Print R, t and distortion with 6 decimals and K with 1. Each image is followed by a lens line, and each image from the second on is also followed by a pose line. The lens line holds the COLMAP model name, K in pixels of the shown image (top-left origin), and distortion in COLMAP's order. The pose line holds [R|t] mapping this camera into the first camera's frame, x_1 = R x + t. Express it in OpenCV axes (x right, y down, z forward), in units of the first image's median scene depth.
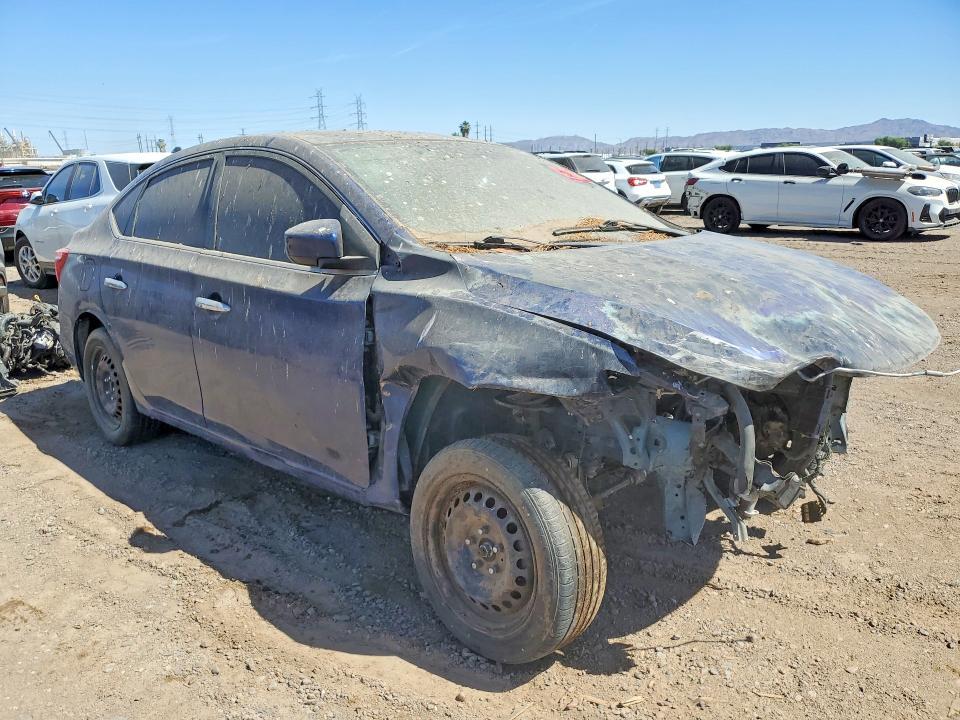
lens RADIAL K [[689.3, 0, 463.4], [0, 689.3, 359.6], [0, 0, 1]] dist [0.005651, -0.001589]
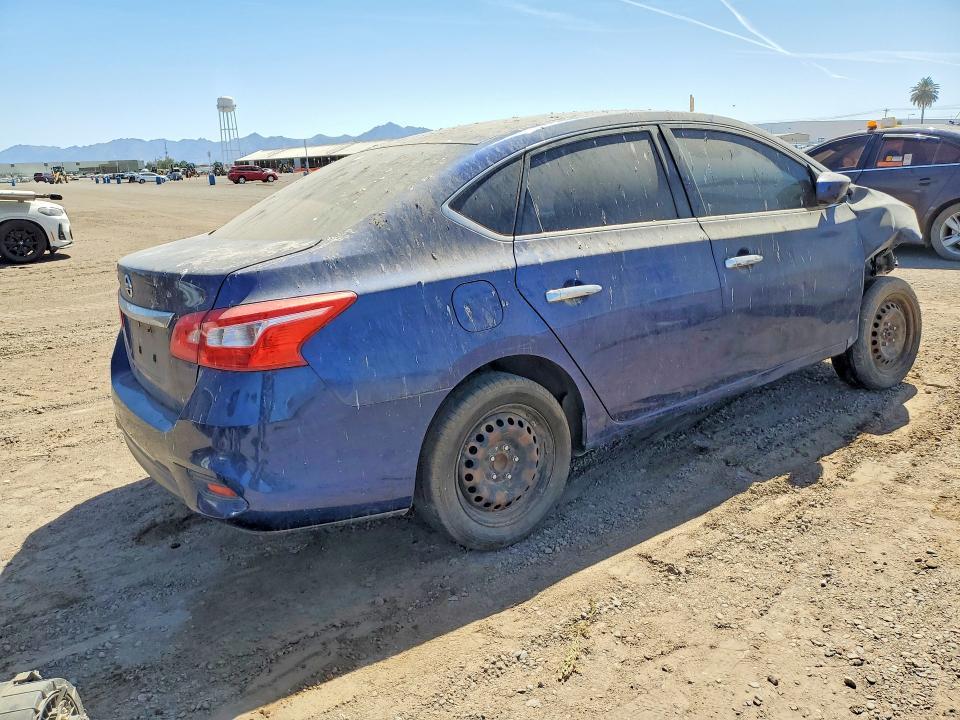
lens RADIAL K [[689.3, 0, 463.4], [0, 689.3, 359.6], [0, 0, 1]] dist [0.005651, -0.001589]
pose [[0.247576, -0.254282, 0.934905, -1.406324], [0.293228, 0.939356, 0.177842, -0.235496], [-0.923431, 0.230111, 0.307124, 1.008878]]
